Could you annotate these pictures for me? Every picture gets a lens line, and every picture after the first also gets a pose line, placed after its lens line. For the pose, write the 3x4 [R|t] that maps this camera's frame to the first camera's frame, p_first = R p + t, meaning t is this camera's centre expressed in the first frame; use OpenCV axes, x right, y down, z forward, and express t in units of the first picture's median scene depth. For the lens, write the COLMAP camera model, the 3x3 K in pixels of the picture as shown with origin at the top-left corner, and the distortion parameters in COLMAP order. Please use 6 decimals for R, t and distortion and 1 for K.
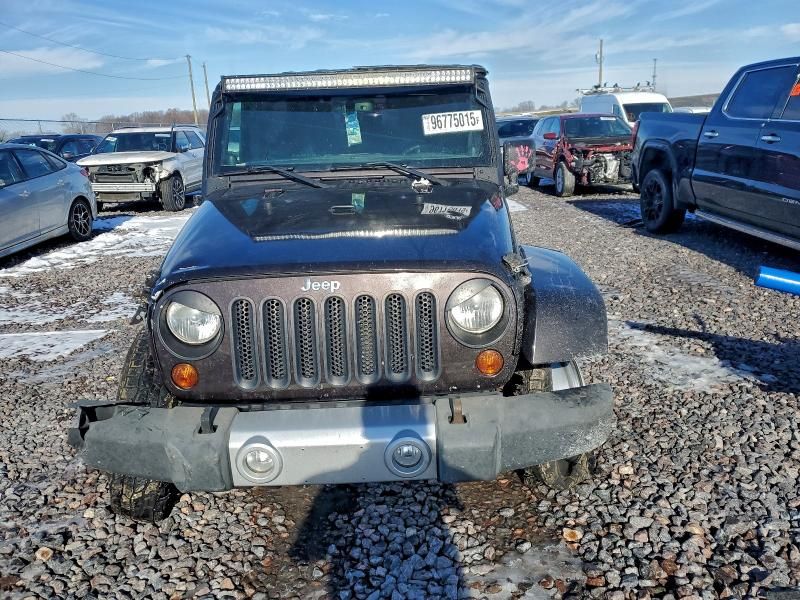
lens RADIAL K [[624.8, 0, 401.4], [0, 624.8, 296.7], [0, 0, 1]] dist [0.027746, -0.002734]
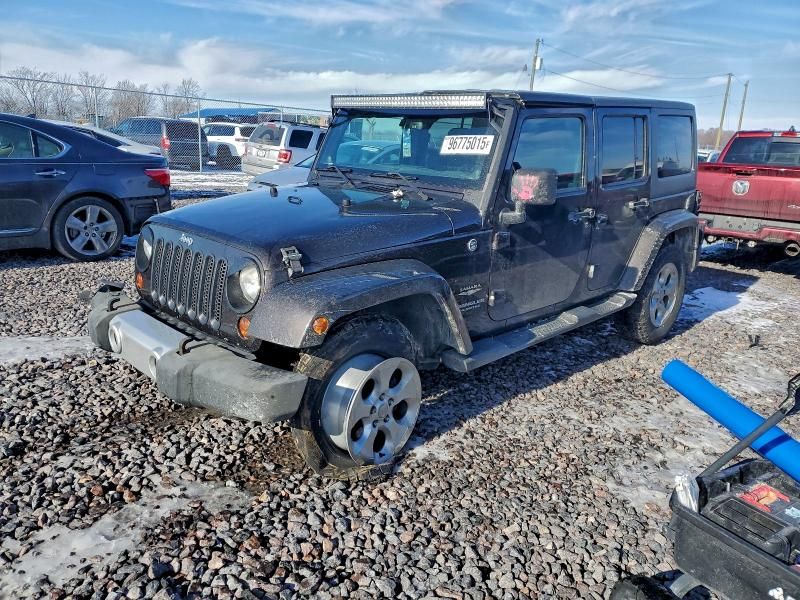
lens RADIAL K [[624.8, 0, 399.9], [0, 624.8, 304.3], [0, 0, 1]] dist [0.027746, -0.002734]
pose [[0.694893, 0.252954, -0.673155, 0.774114], [-0.263635, 0.960527, 0.088793, -0.085741], [0.669044, 0.115766, 0.734151, 0.187726]]
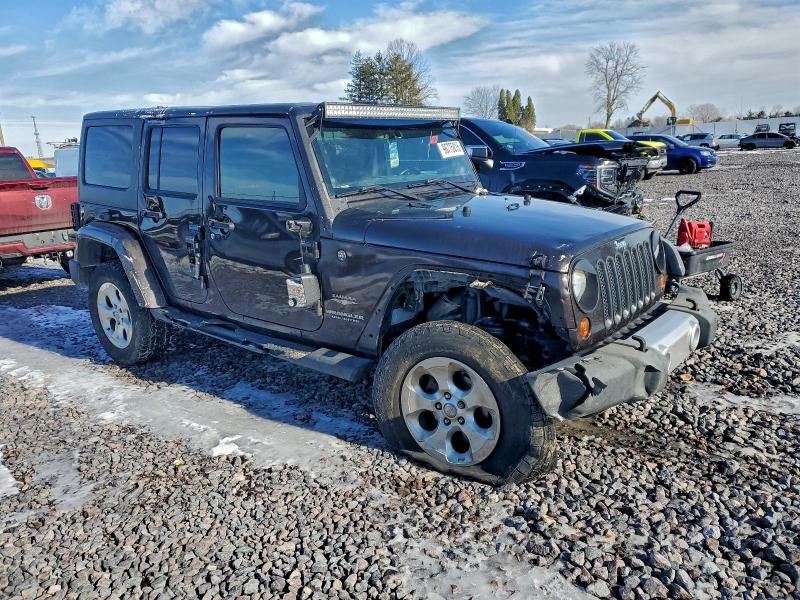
lens RADIAL K [[624.8, 0, 400.2], [0, 624.8, 298.8], [0, 0, 1]] dist [0.027746, -0.002734]
pose [[0.640414, -0.165394, 0.750010, -1.003185], [0.228525, 0.973342, 0.019512, -0.027905], [-0.733244, 0.158900, 0.661139, 0.272143]]
